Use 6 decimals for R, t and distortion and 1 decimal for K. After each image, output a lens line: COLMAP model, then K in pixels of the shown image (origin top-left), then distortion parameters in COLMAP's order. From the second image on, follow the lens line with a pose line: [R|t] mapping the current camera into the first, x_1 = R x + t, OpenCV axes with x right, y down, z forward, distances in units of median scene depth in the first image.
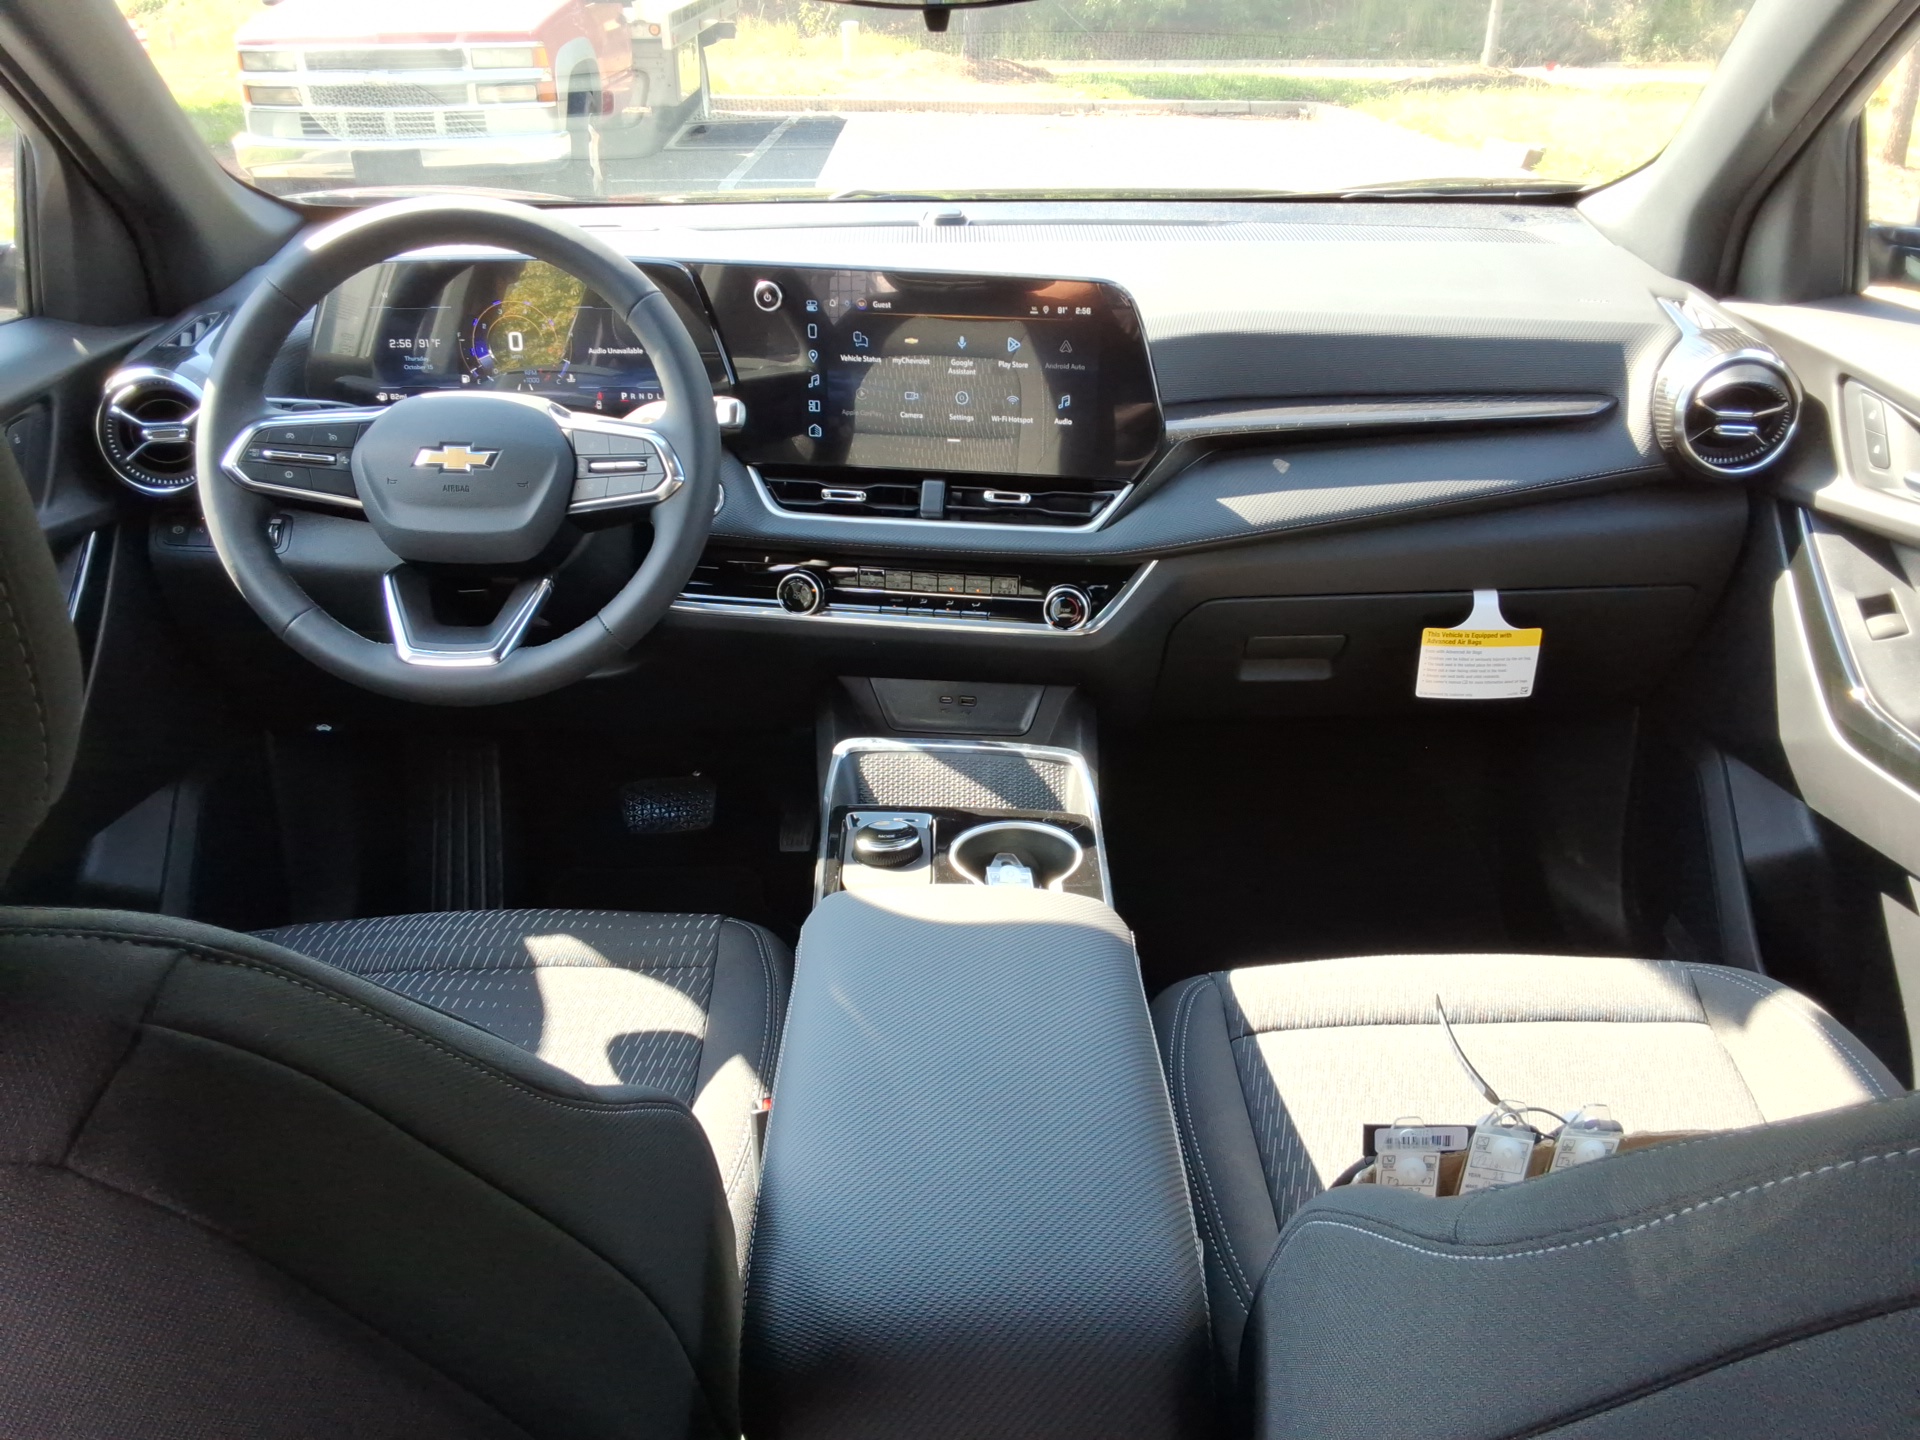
lens RADIAL K [[1577.5, 0, 1002.9], [0, 1577.5, 716.1], [0, 0, 1]] dist [0.122110, -0.209021]
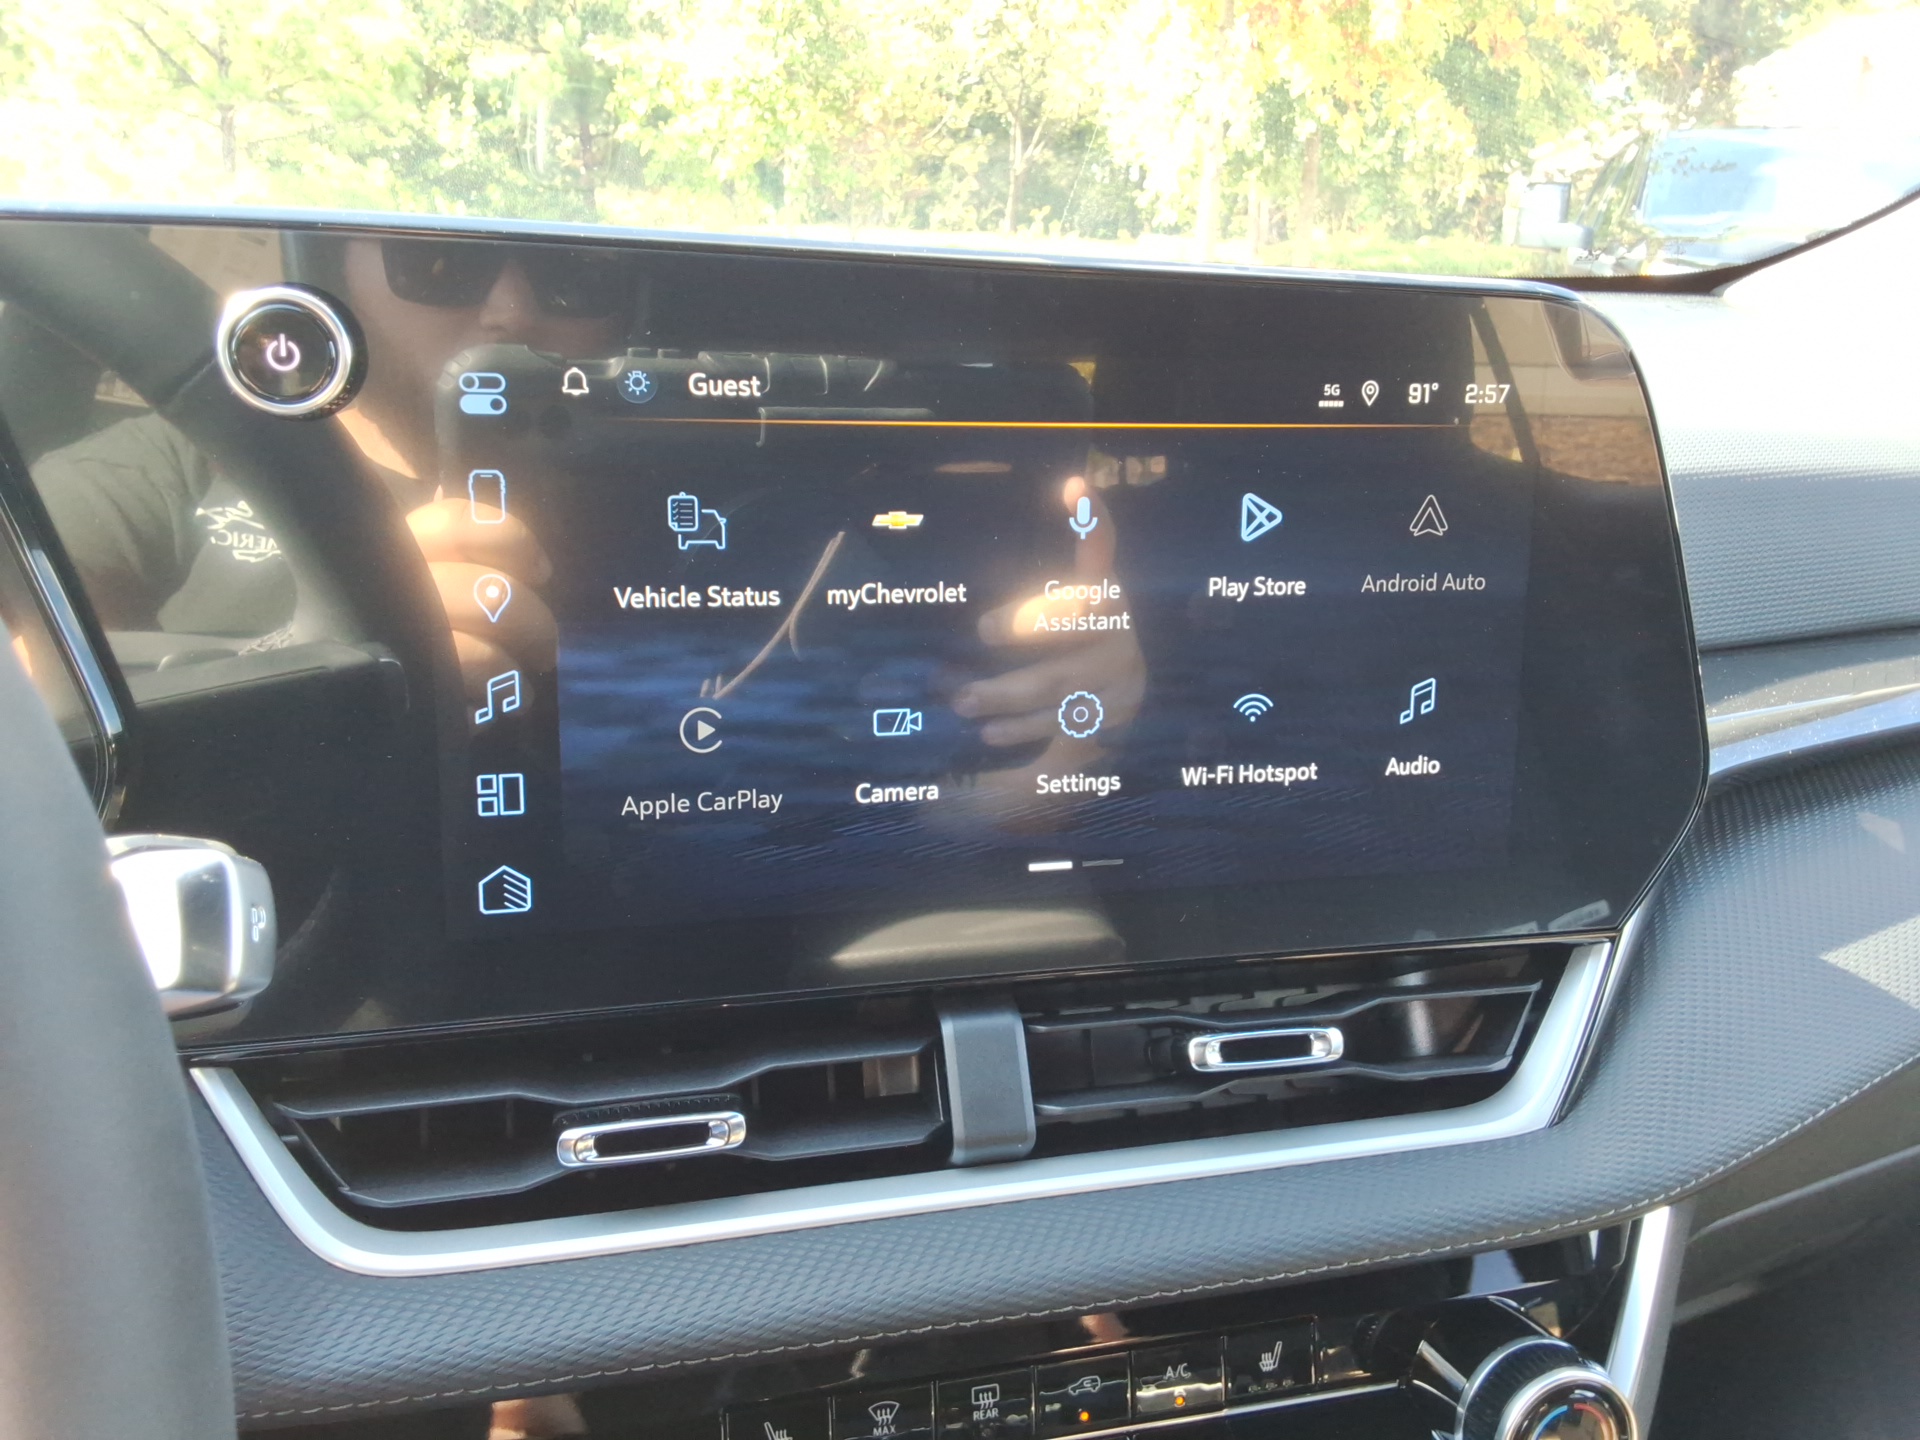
lens RADIAL K [[1567.6, 0, 971.0], [0, 1567.6, 692.5], [0, 0, 1]] dist [0.117950, -0.203003]
pose [[0.911208, -0.077543, 0.404582, -0.154819], [0.144517, 0.979877, -0.137681, -0.171464], [-0.385765, 0.183925, 0.904078, 0.767998]]
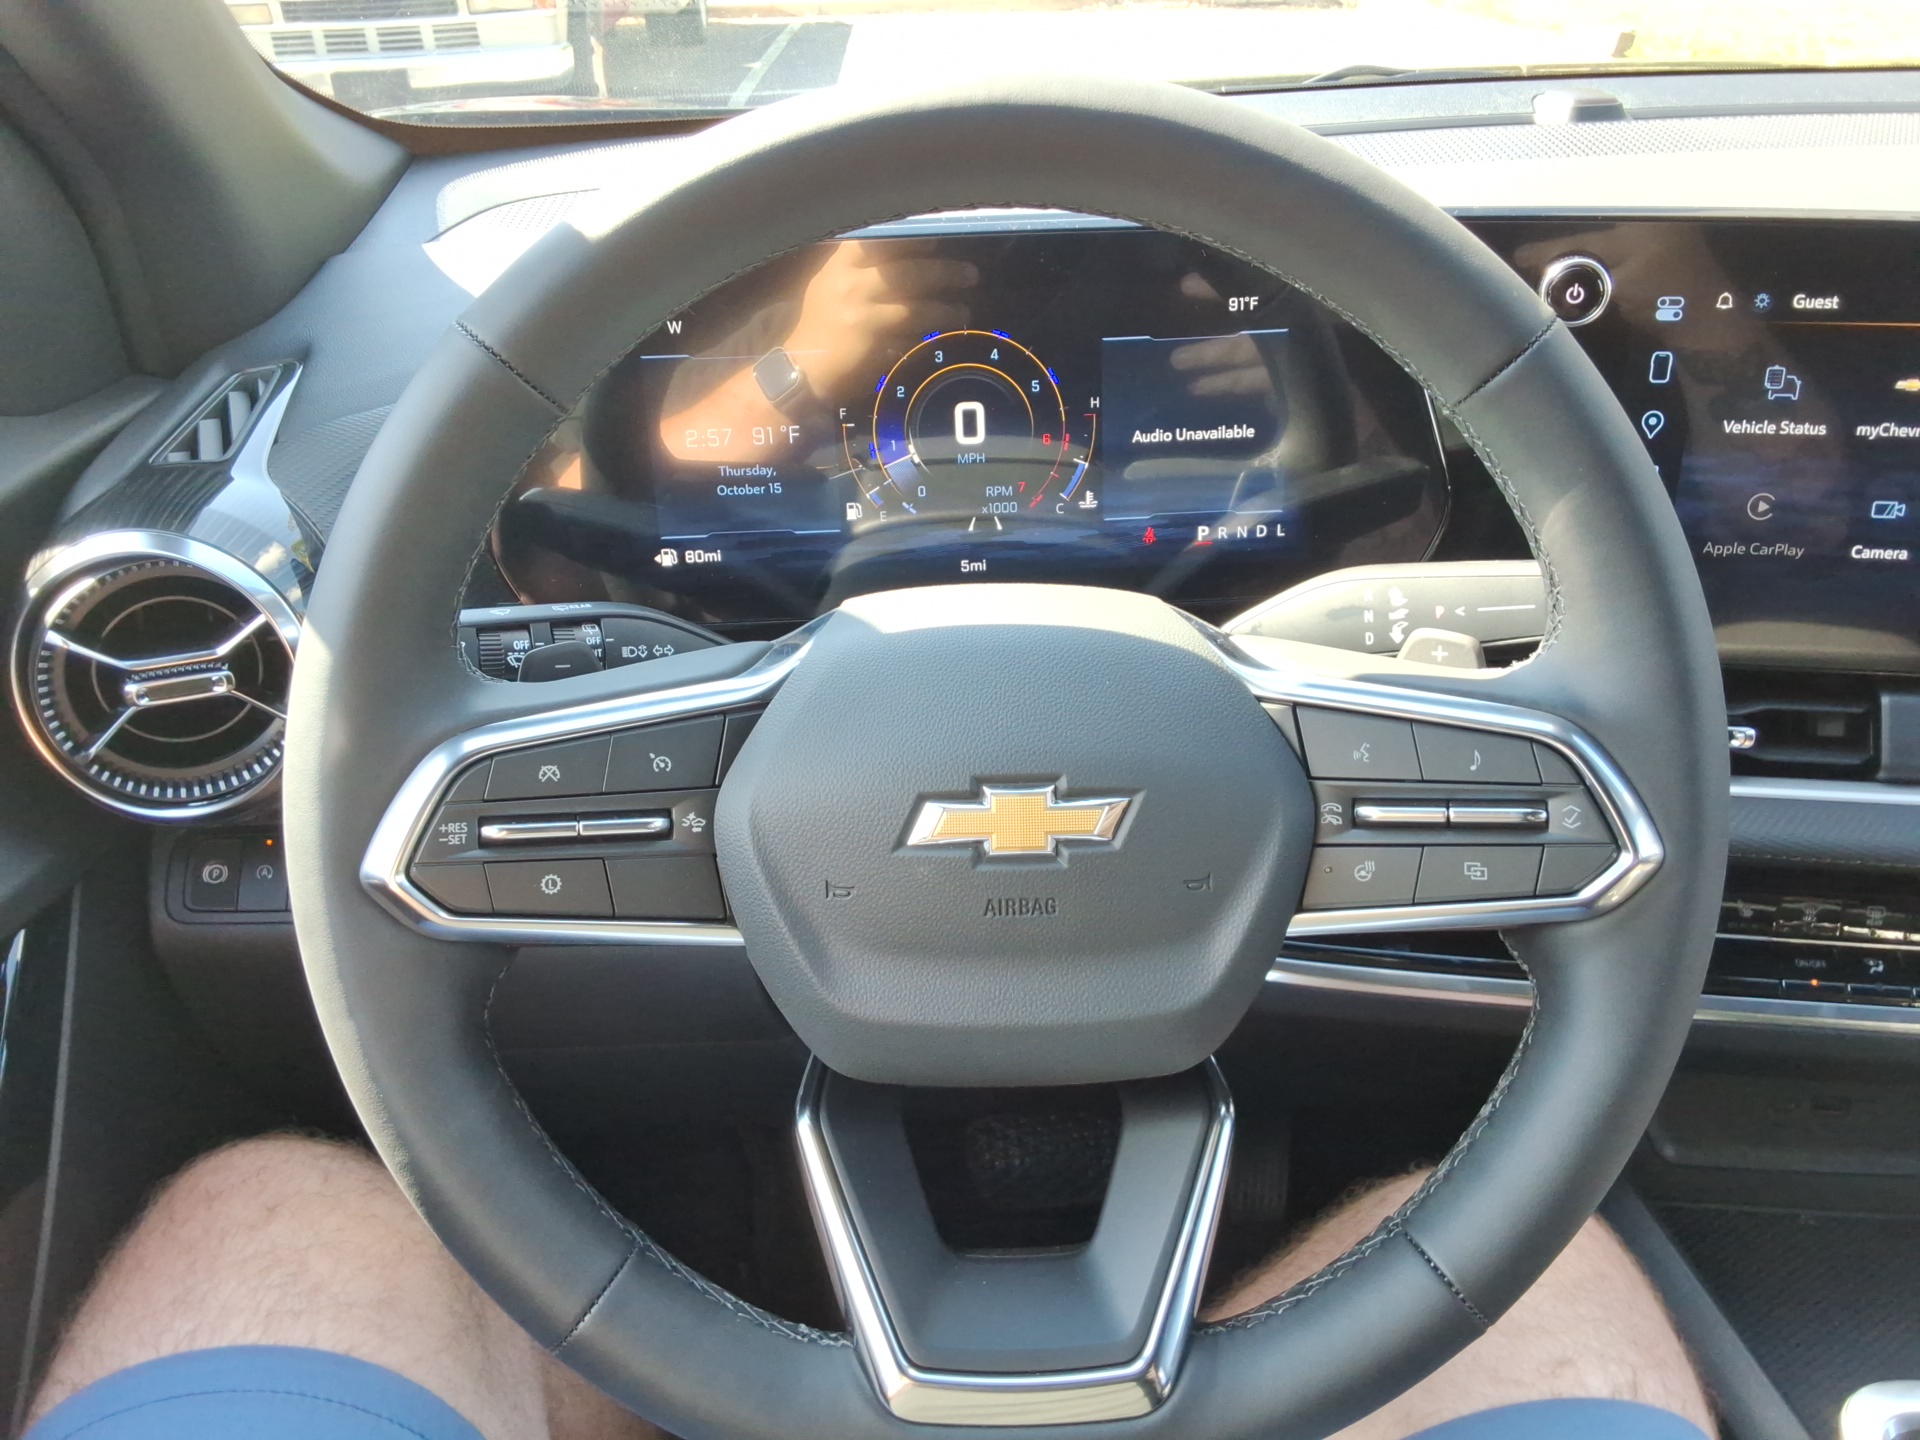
lens RADIAL K [[1567.6, 0, 971.0], [0, 1567.6, 692.5], [0, 0, 1]] dist [0.117950, -0.203003]
pose [[0.999488, -0.031803, -0.003471, -0.309646], [0.031913, 0.998744, 0.038614, -0.180070], [0.002239, -0.038705, 0.999248, 0.576922]]
